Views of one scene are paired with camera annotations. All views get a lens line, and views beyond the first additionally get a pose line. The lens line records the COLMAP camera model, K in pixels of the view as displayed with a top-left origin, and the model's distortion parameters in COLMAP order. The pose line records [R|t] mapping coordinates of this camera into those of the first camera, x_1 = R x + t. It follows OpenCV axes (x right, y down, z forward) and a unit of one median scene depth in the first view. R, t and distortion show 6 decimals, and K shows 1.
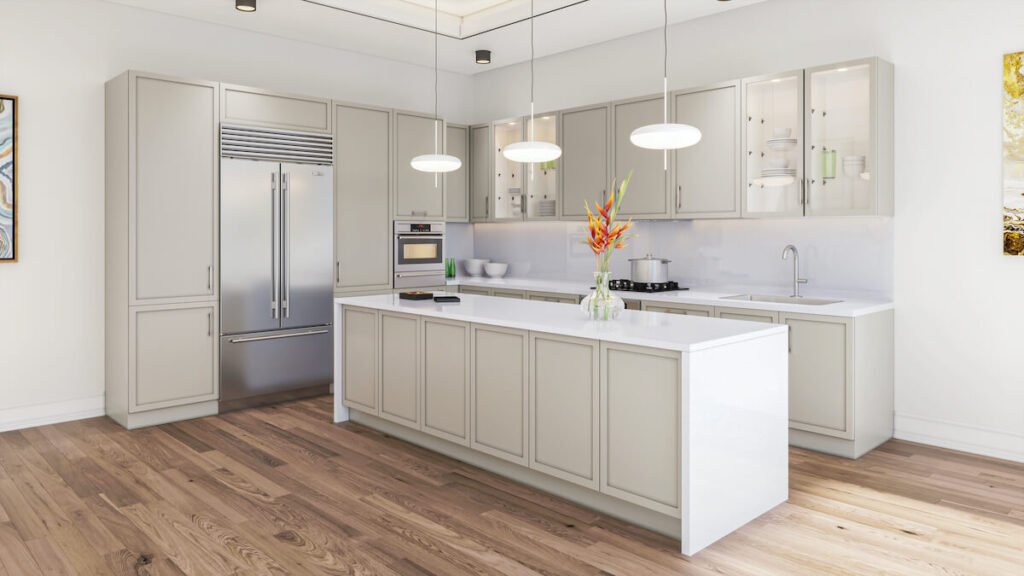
lens RADIAL K [[705.1, 0, 516.2], [0, 705.1, 237.7], [0, 0, 1]] dist [0.002217, -0.000855]
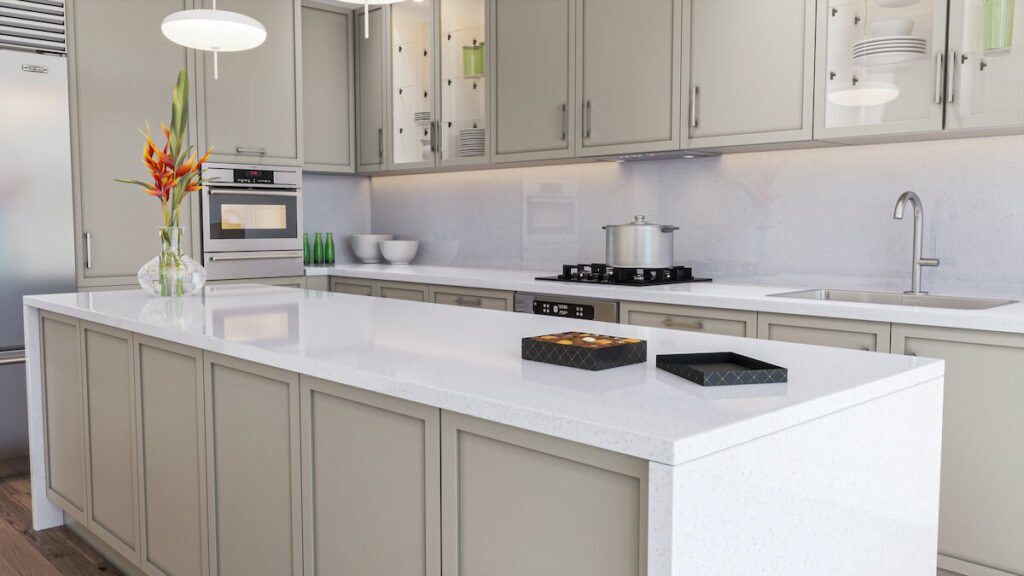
lens RADIAL K [[857.8, 0, 510.4], [0, 857.8, 290.0], [0, 0, 1]] dist [0.005666, 0.008013]
pose [[0.999979, -0.000238, -0.006505, 0.092438], [0.000714, 0.997314, 0.073237, 0.031690], [0.006470, -0.073240, 0.997293, 0.331048]]
